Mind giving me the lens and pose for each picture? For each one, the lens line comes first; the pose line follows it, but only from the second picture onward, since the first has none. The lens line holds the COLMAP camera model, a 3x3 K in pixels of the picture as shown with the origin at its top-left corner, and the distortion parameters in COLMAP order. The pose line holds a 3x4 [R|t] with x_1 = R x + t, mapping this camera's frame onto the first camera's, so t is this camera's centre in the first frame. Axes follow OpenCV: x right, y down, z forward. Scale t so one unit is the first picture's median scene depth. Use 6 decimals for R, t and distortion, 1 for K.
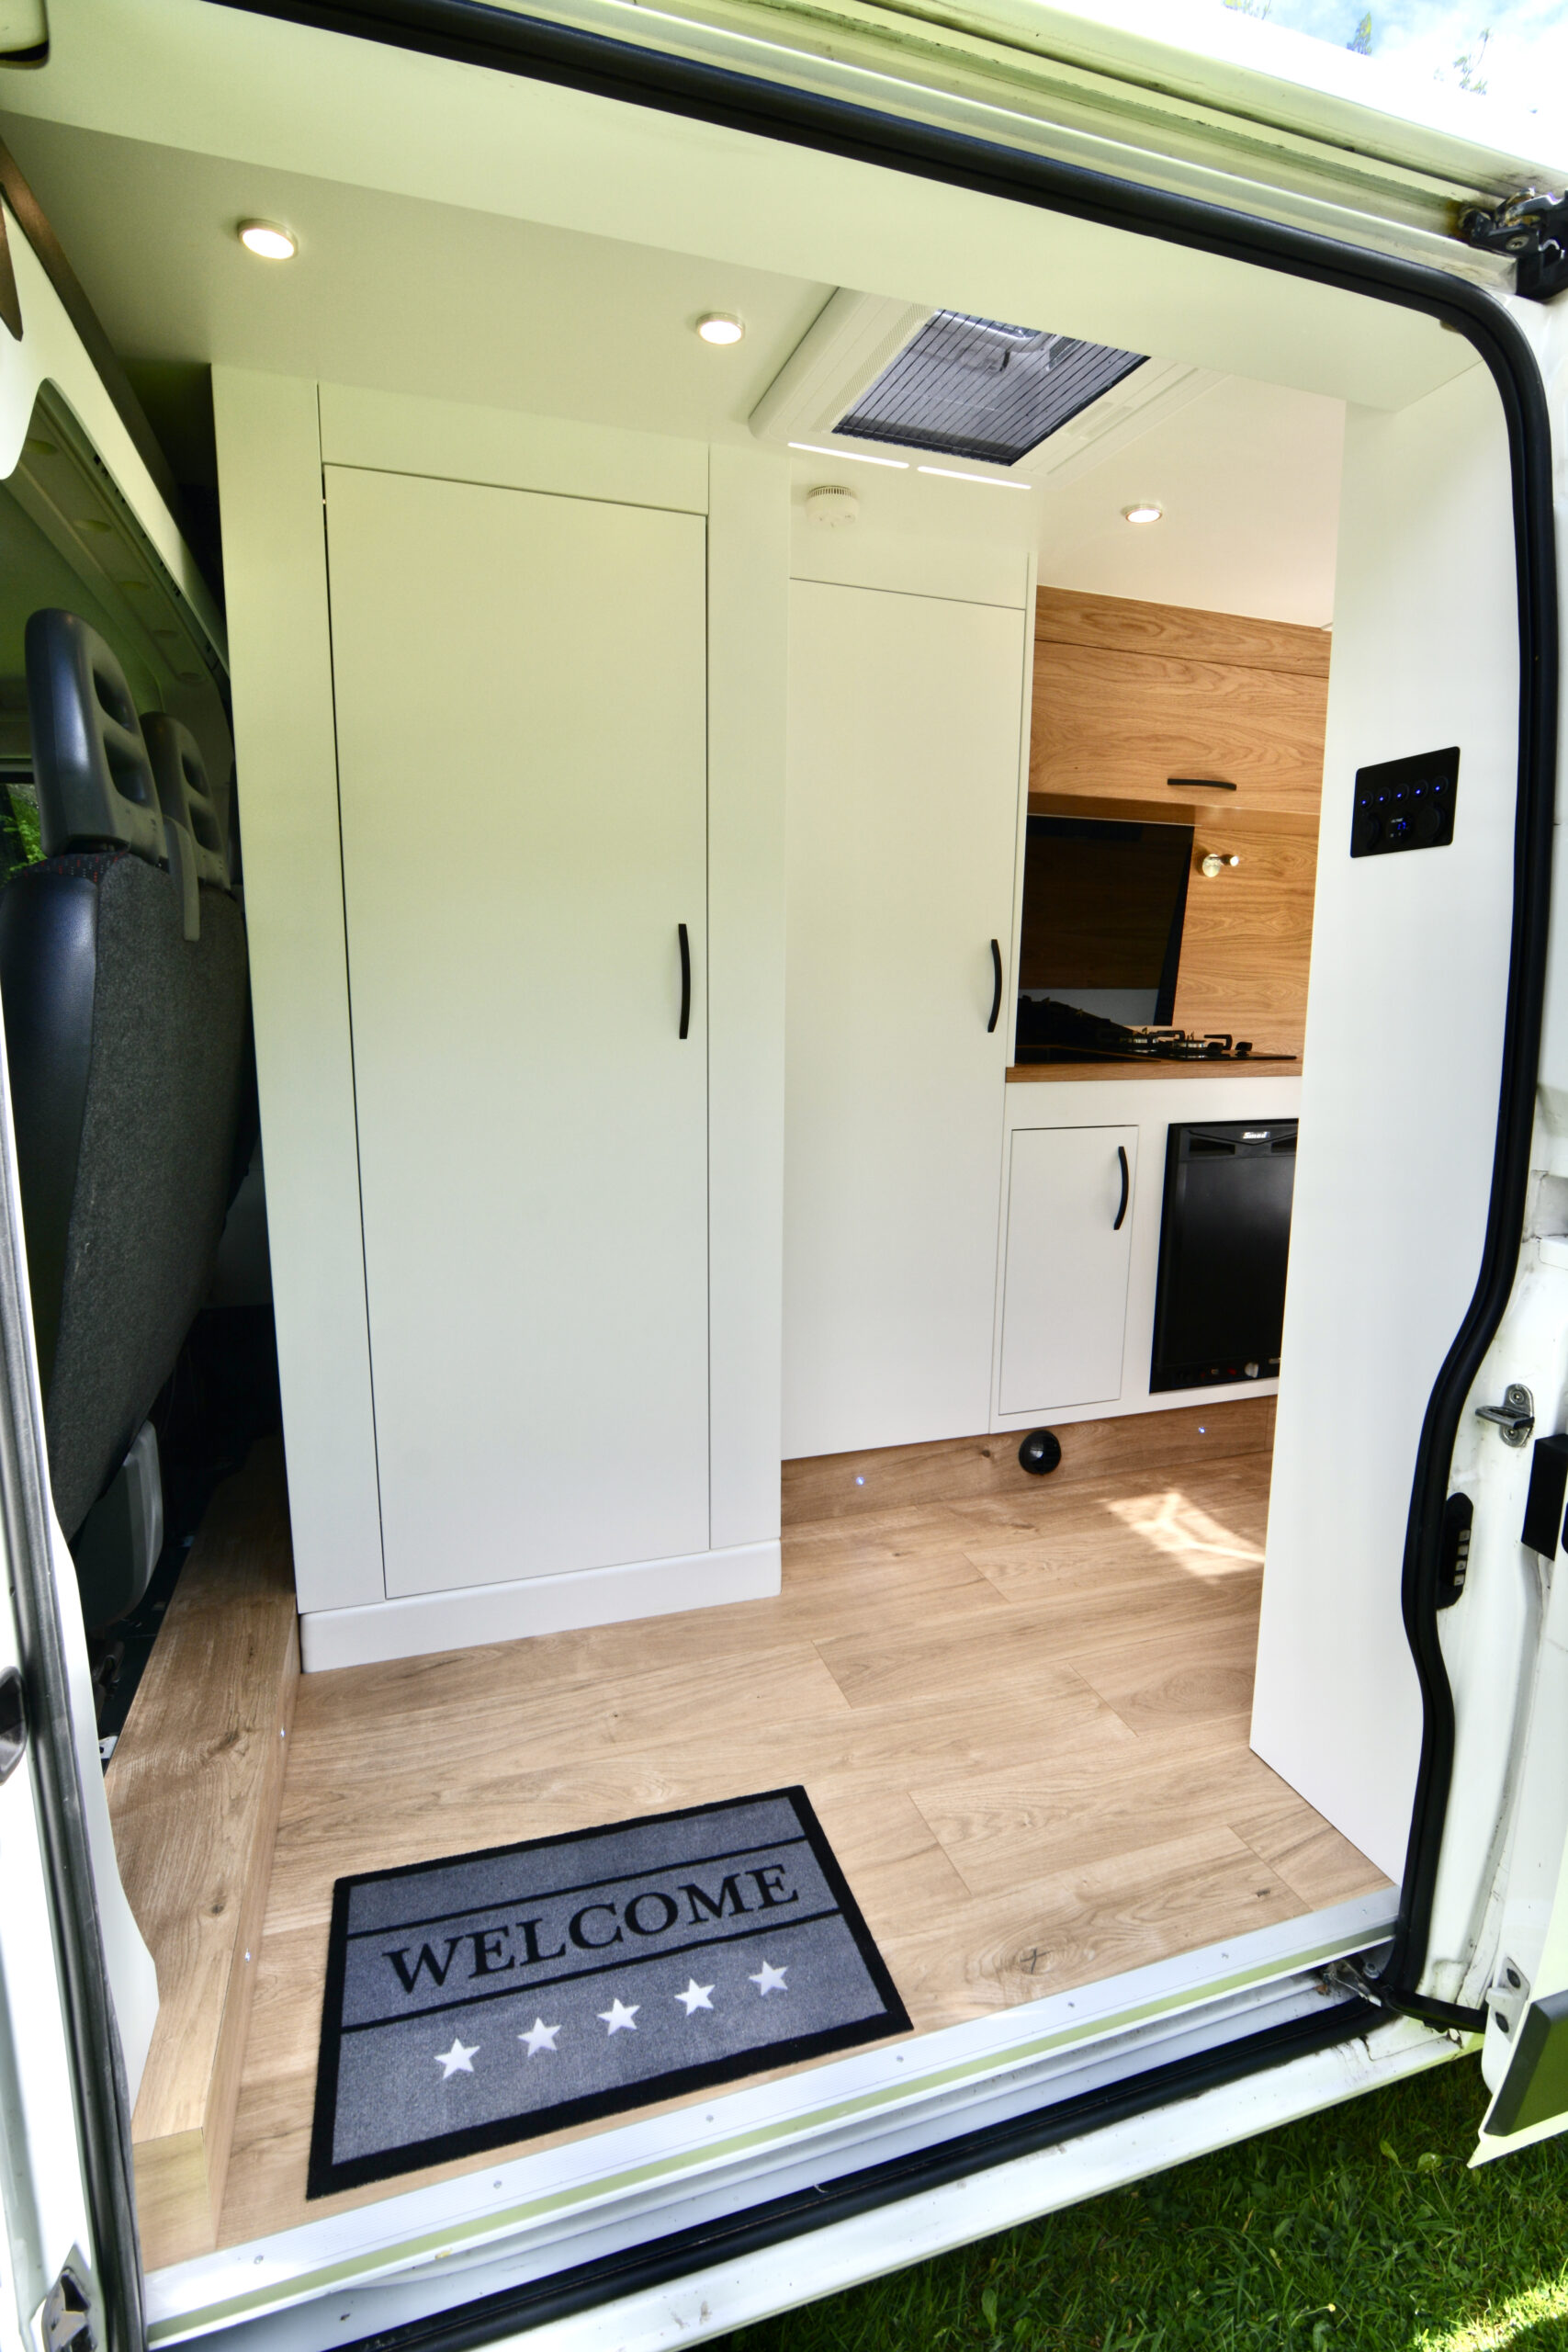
lens RADIAL K [[1149.5, 0, 801.9], [0, 1149.5, 1178.5], [0, 0, 1]] dist [-0.030696, 0.010351]
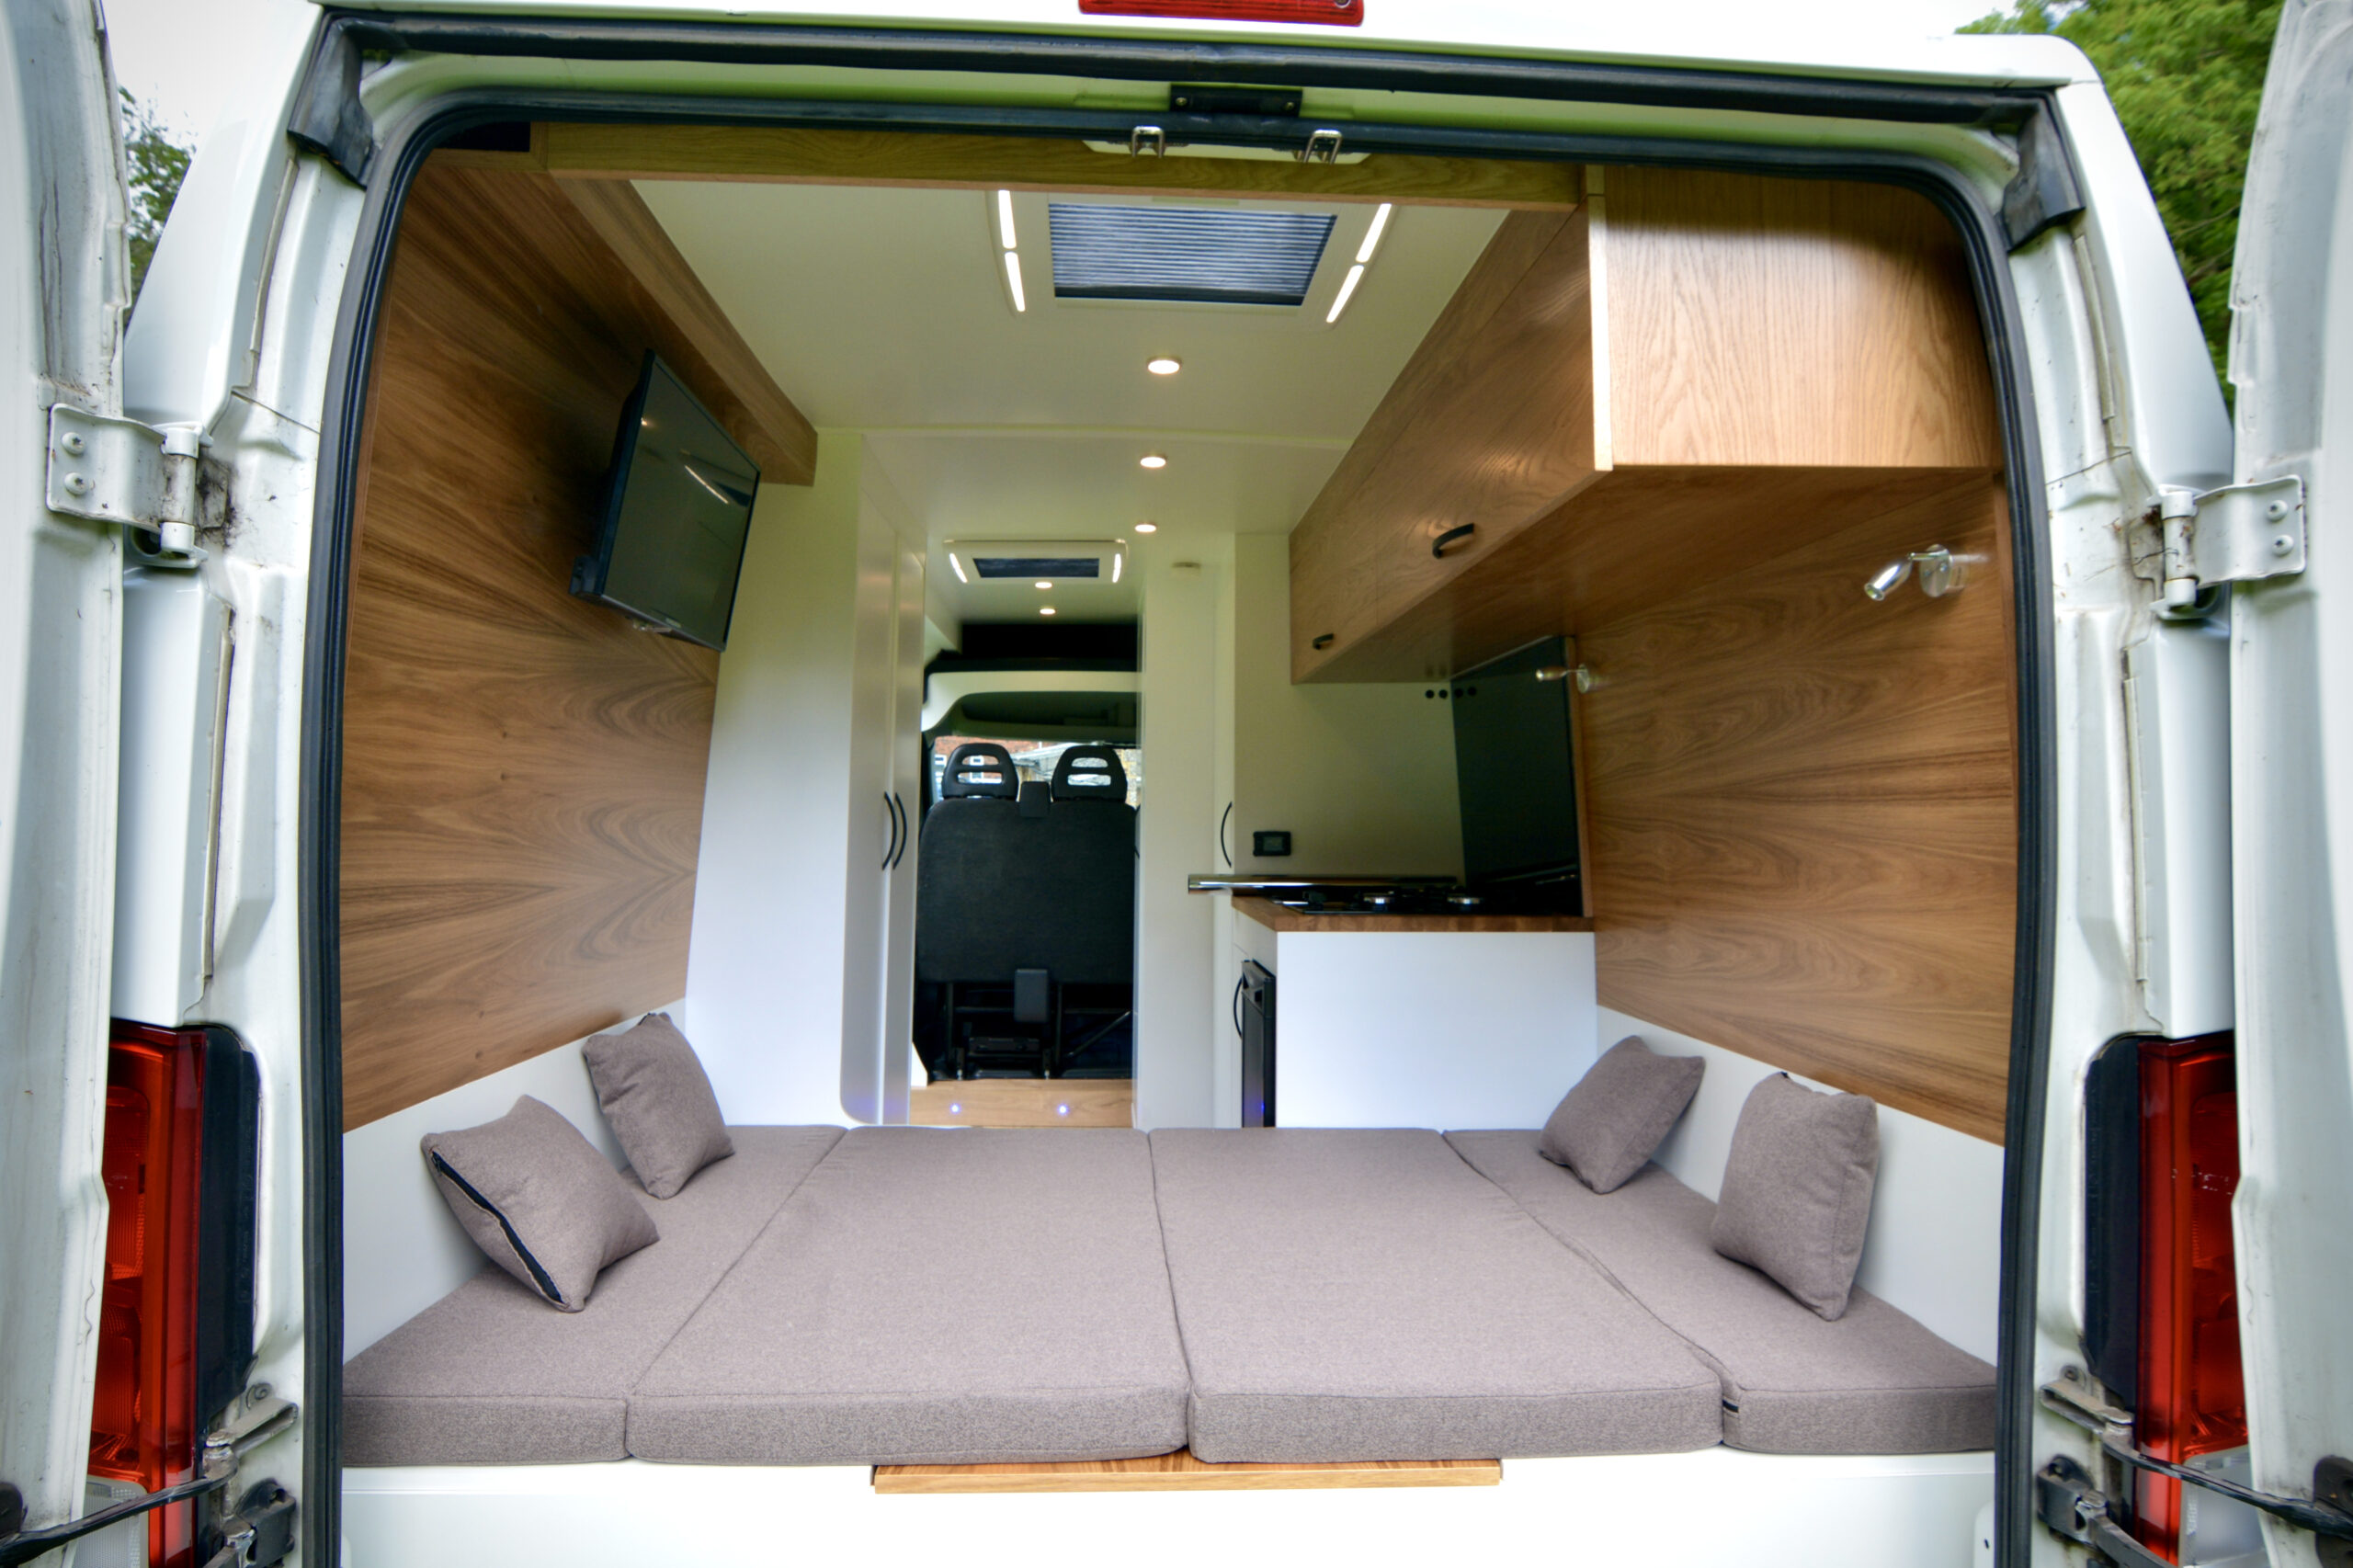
lens RADIAL K [[1270.3, 0, 1172.4], [0, 1270.3, 780.8], [0, 0, 1]] dist [0.000575, 0.000065]
pose [[-0.266432, -0.048264, -0.962644, 1.913640], [-0.181128, 0.983459, 0.000823, -0.253994], [0.946682, 0.174581, -0.270767, 1.545816]]
